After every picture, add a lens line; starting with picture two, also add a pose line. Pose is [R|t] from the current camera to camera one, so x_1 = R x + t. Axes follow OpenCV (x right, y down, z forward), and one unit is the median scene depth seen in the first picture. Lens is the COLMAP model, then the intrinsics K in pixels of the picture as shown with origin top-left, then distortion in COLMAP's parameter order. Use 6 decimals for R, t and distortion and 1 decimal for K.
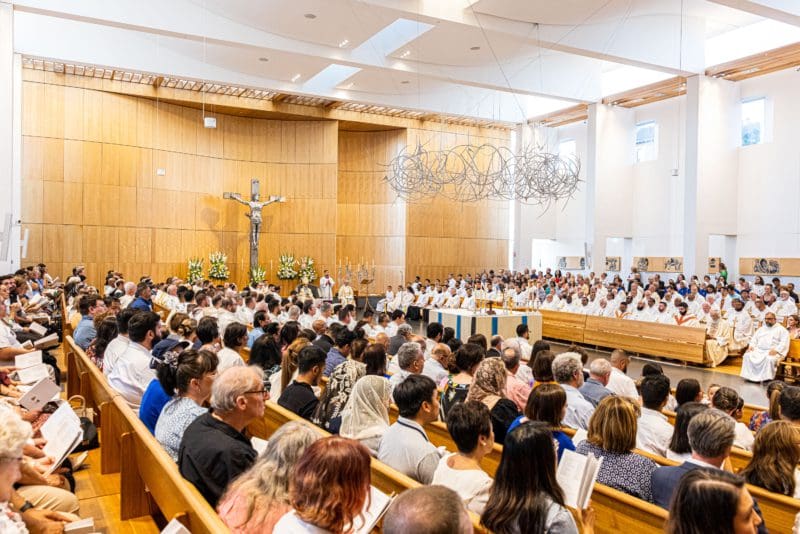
lens RADIAL K [[648.8, 0, 395.4], [0, 648.8, 261.2], [0, 0, 1]] dist [0.003426, -0.001213]
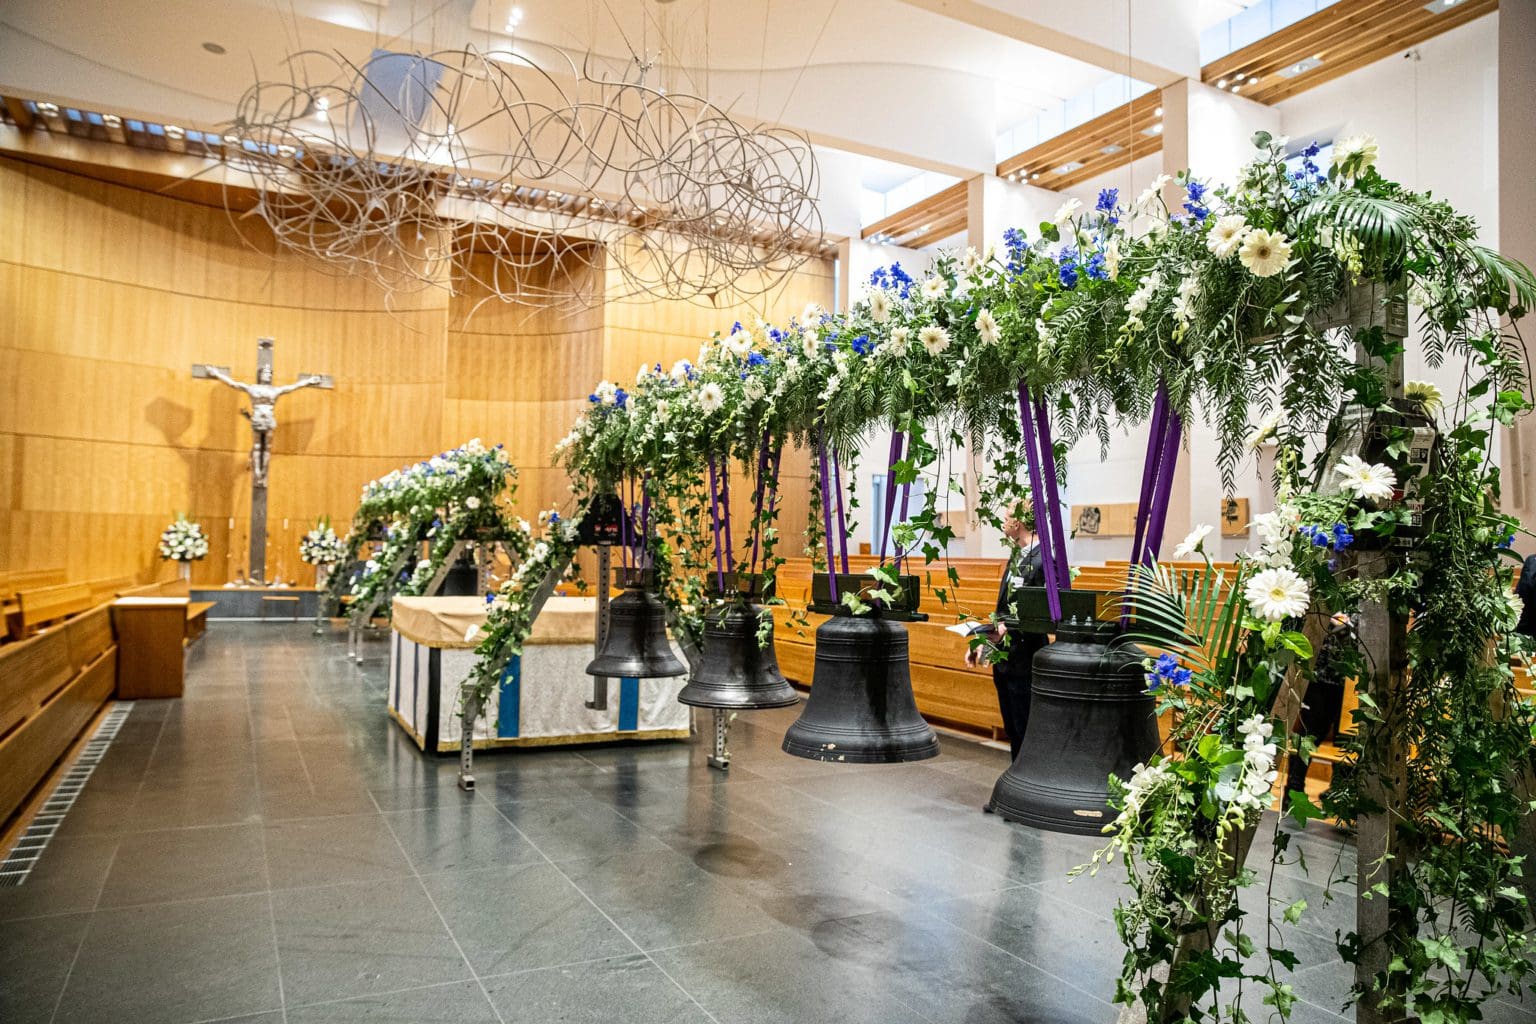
lens RADIAL K [[1033.7, 0, 766.4], [0, 1033.7, 515.0], [0, 0, 1]] dist [-0.042609, -0.000396]
pose [[0.999986, 0.004017, -0.003435, 0.154261], [-0.004158, 0.999109, -0.041994, 0.032386], [0.003263, 0.042007, 0.999112, 0.268578]]
